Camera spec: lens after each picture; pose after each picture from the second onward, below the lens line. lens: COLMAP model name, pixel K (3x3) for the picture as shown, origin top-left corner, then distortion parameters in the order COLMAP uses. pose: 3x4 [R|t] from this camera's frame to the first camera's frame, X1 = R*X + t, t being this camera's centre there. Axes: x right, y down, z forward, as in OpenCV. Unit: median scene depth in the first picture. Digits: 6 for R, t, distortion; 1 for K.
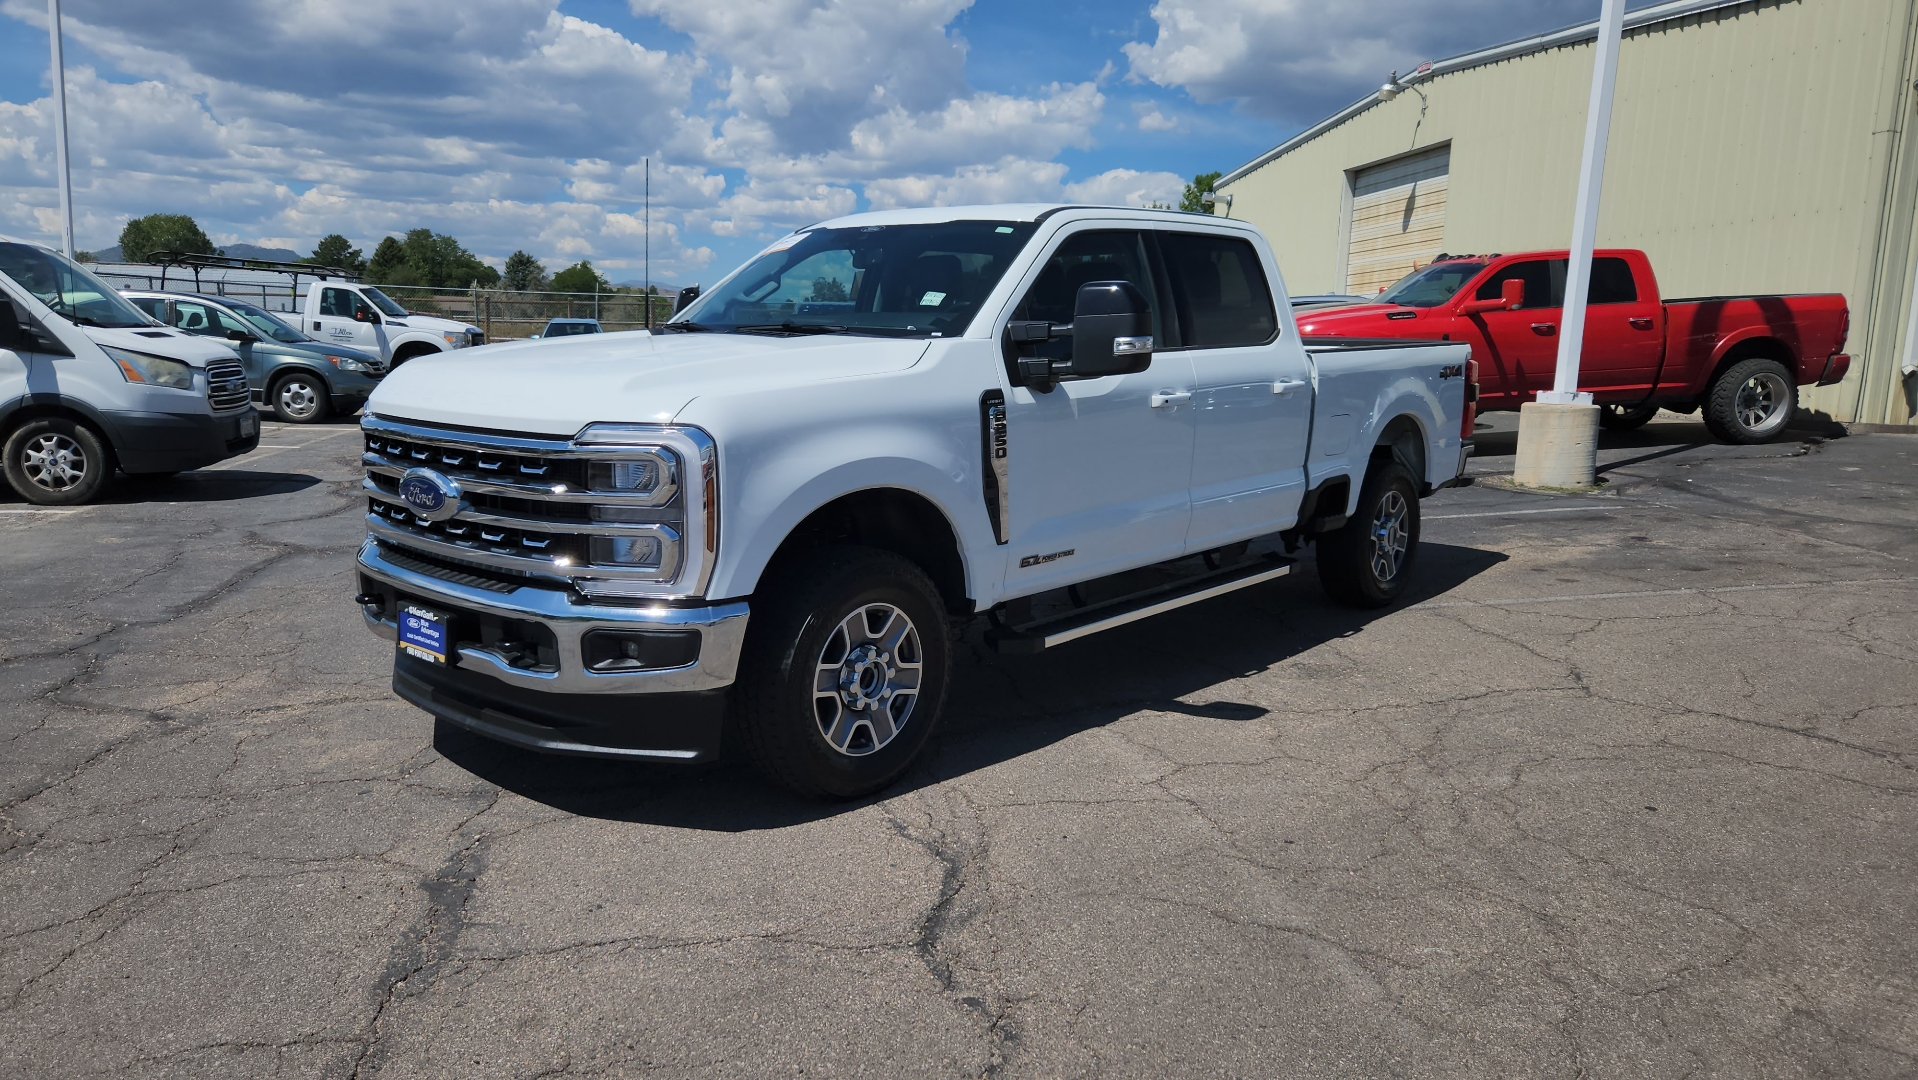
lens RADIAL K [[1285.6, 0, 928.9], [0, 1285.6, 542.5], [0, 0, 1]] dist [0.069112, -0.056122]
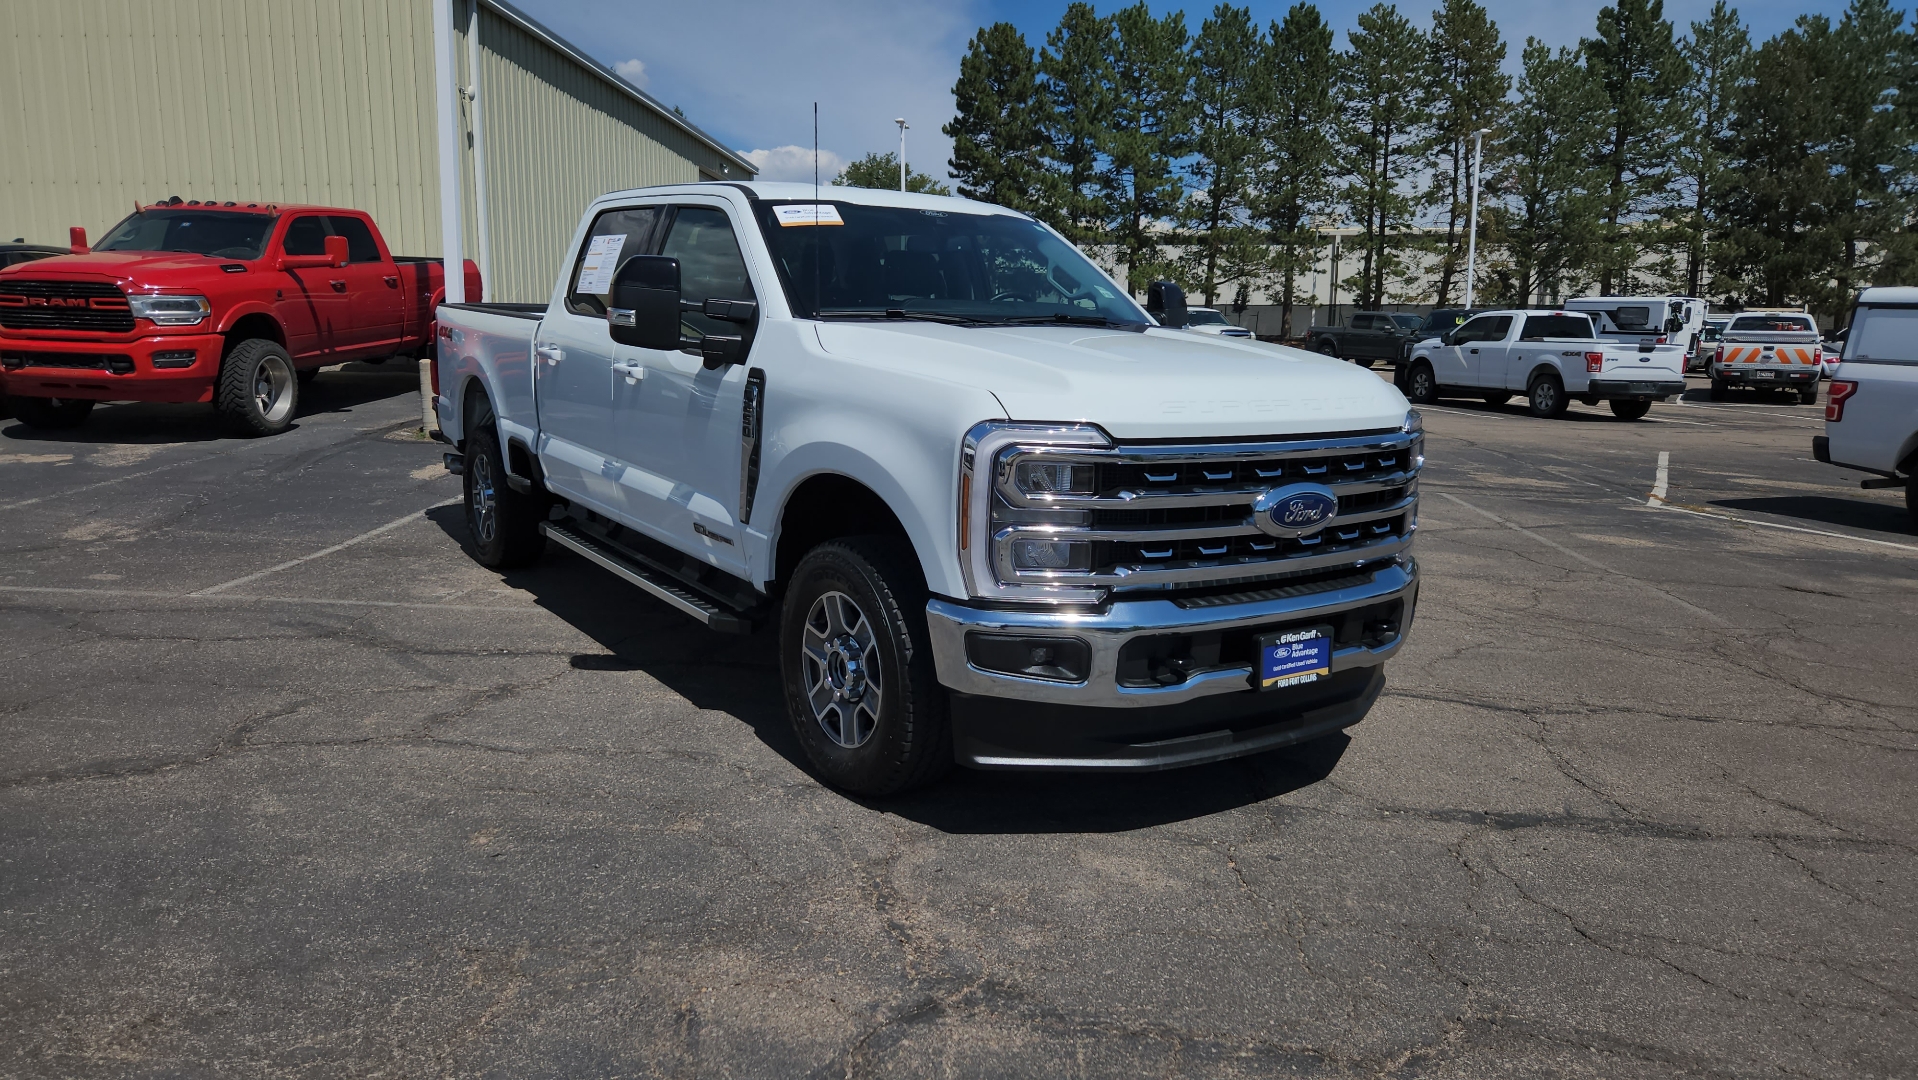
lens RADIAL K [[1286.4, 0, 941.5], [0, 1286.4, 543.7], [0, 0, 1]] dist [0.067762, -0.050682]
pose [[0.237705, -0.181806, 0.954171, -0.475357], [0.136572, 0.978825, 0.152480, -0.067621], [-0.961688, 0.094067, 0.257501, 0.356176]]
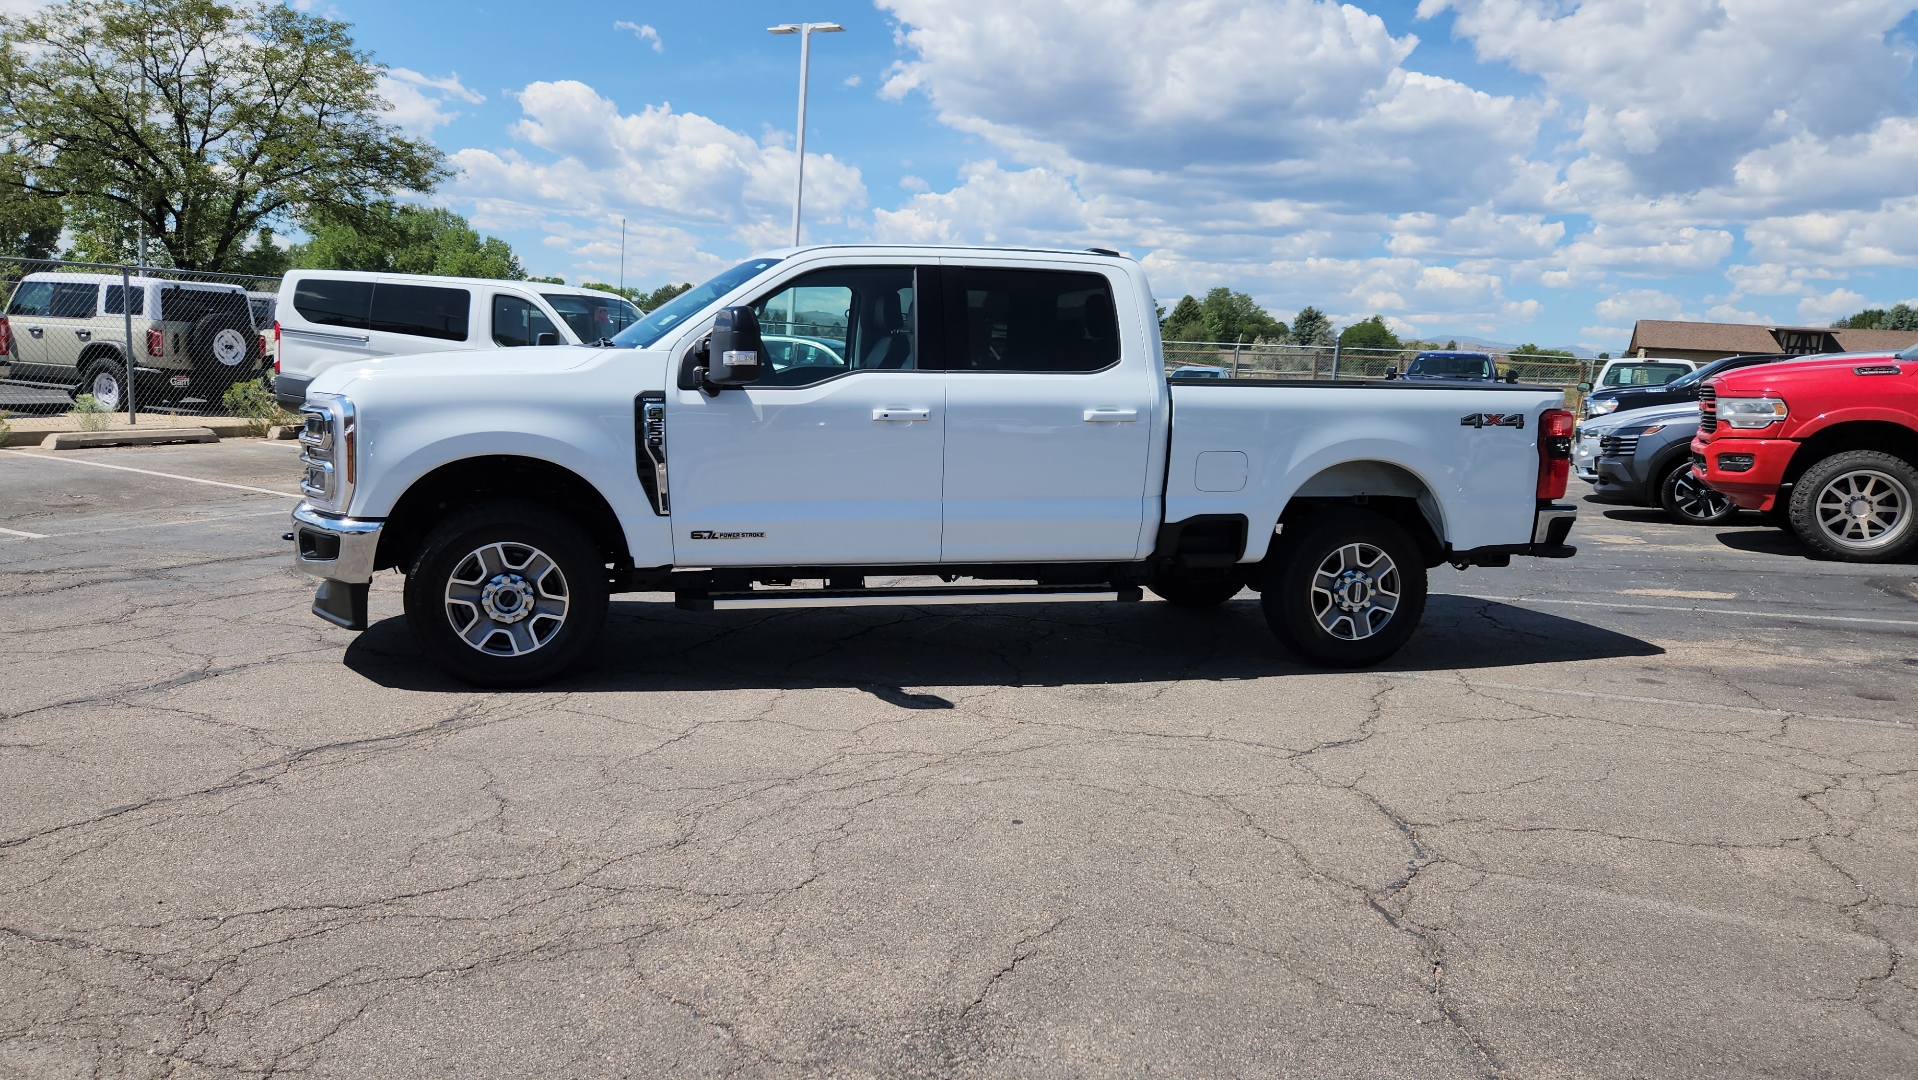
lens RADIAL K [[1285.6, 0, 933.6], [0, 1285.6, 541.1], [0, 0, 1]] dist [0.069112, -0.056122]
pose [[0.829947, 0.097699, -0.549221, 0.382731], [-0.120827, 0.992655, -0.006007, 0.000496], [0.544600, 0.071346, 0.835656, 0.042548]]
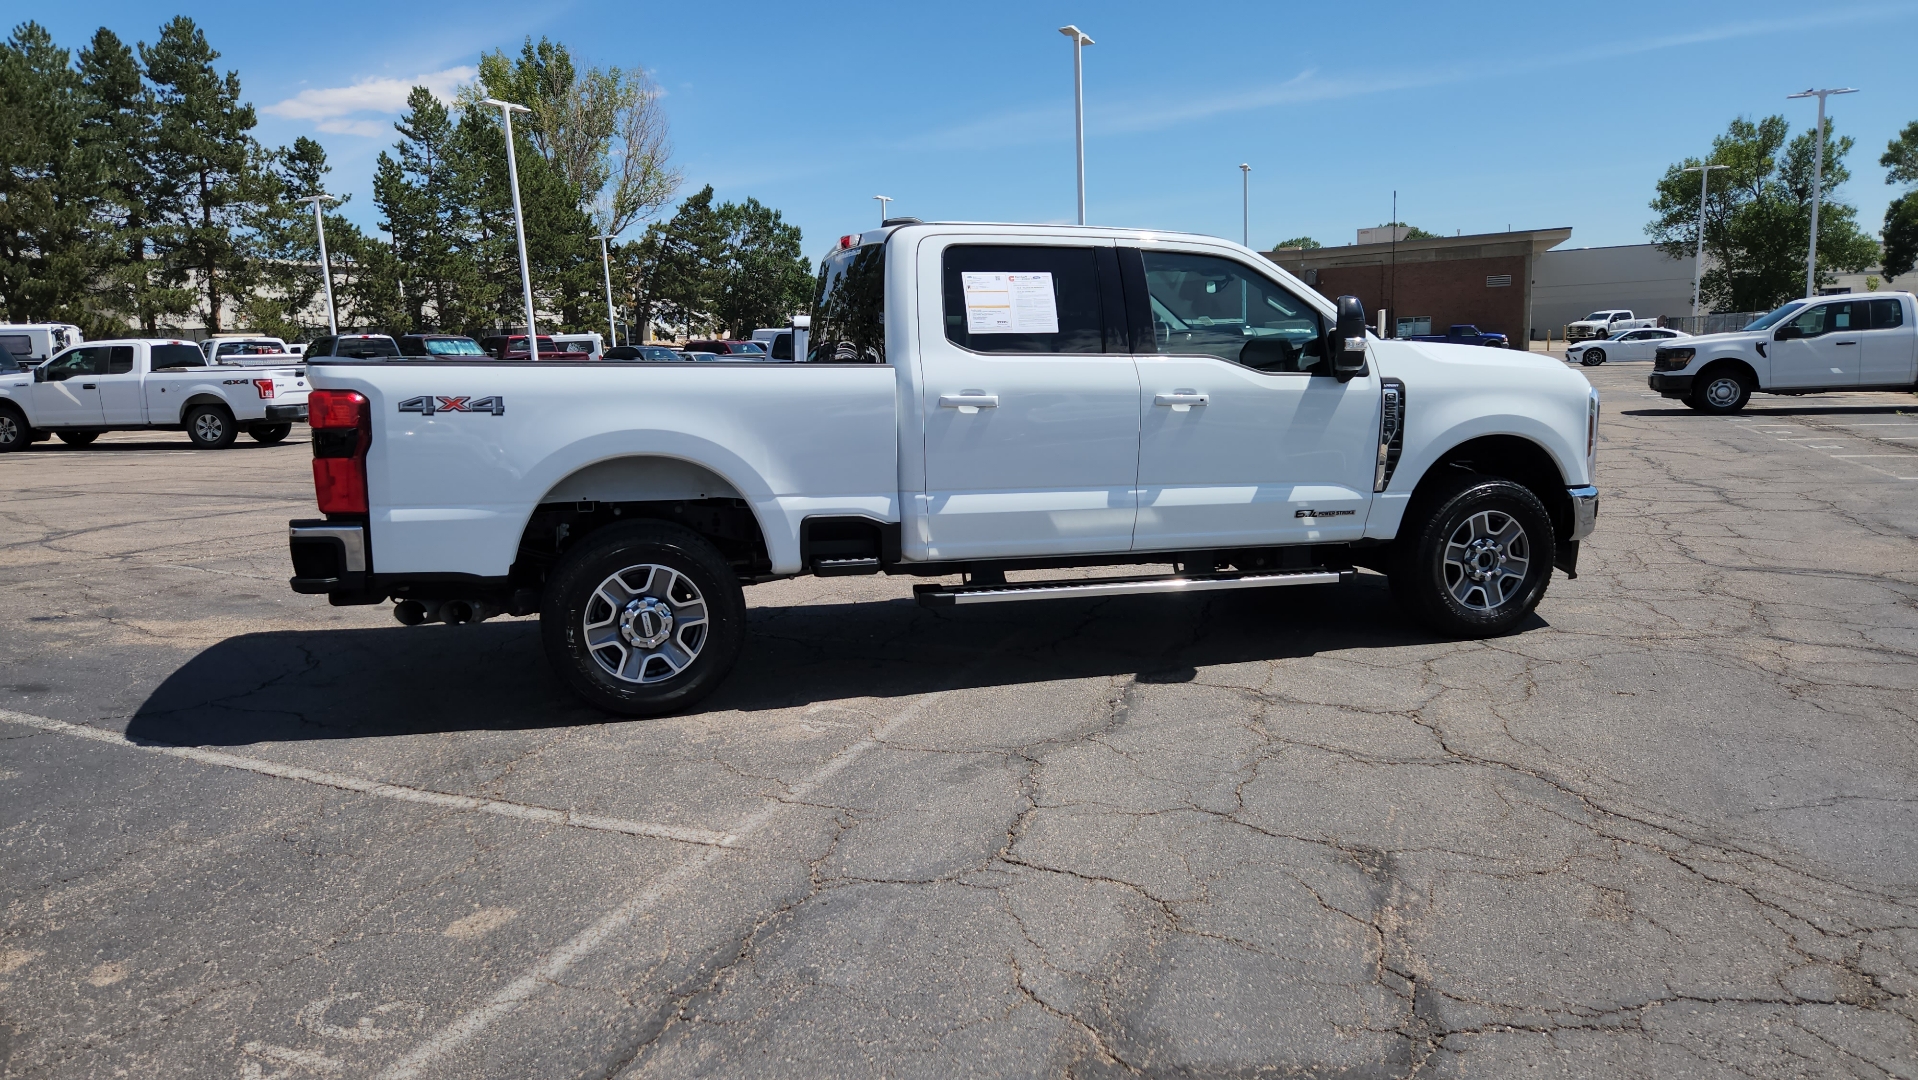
lens RADIAL K [[1286.4, 0, 927.4], [0, 1286.4, 563.7], [0, 0, 1]] dist [0.067762, -0.050682]
pose [[-0.855096, -0.087510, 0.511031, -0.226968], [0.088747, 0.946401, 0.310562, -0.178855], [-0.510817, 0.310913, -0.801498, 1.058562]]
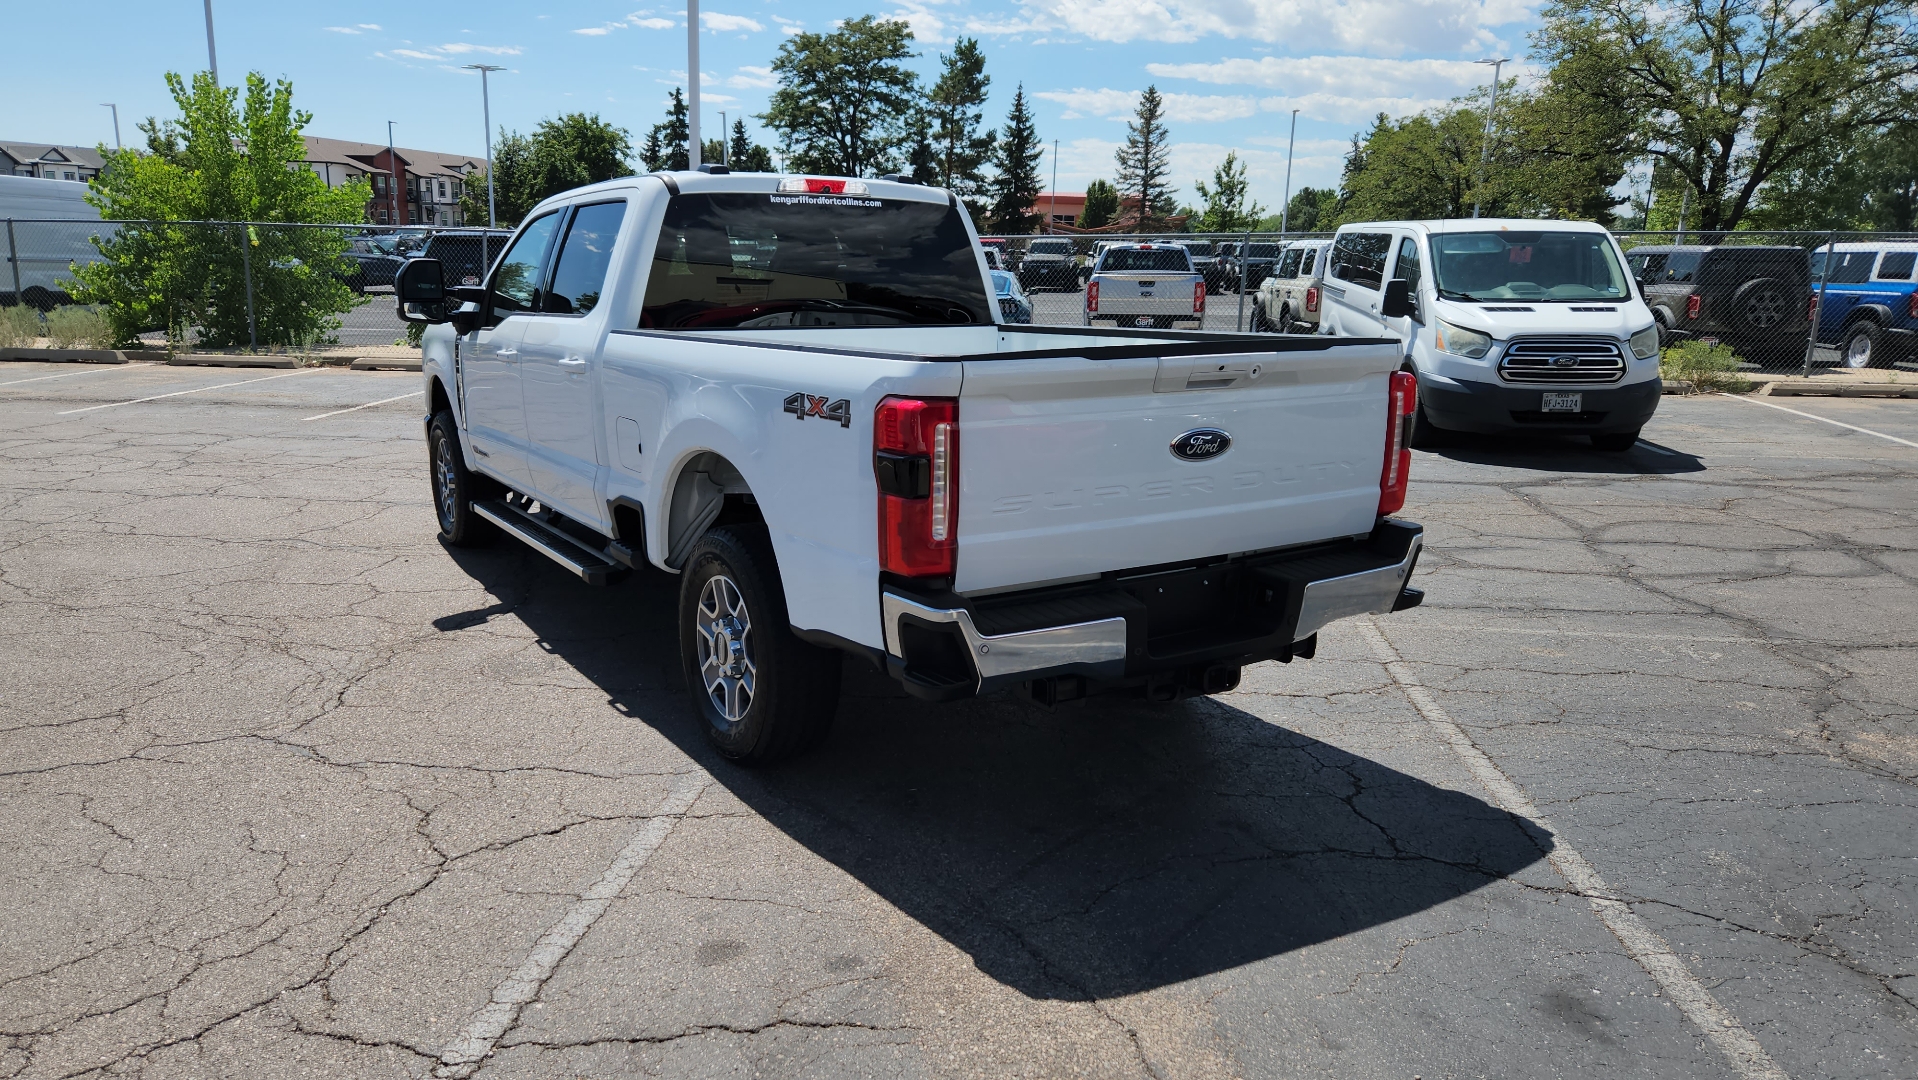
lens RADIAL K [[1285.6, 0, 925.6], [0, 1285.6, 568.9], [0, 0, 1]] dist [0.069112, -0.056122]
pose [[-0.275068, 0.203198, -0.939706, 0.565298], [-0.172850, 0.951032, 0.256243, -0.135054], [0.945759, 0.232912, -0.226476, 0.768519]]
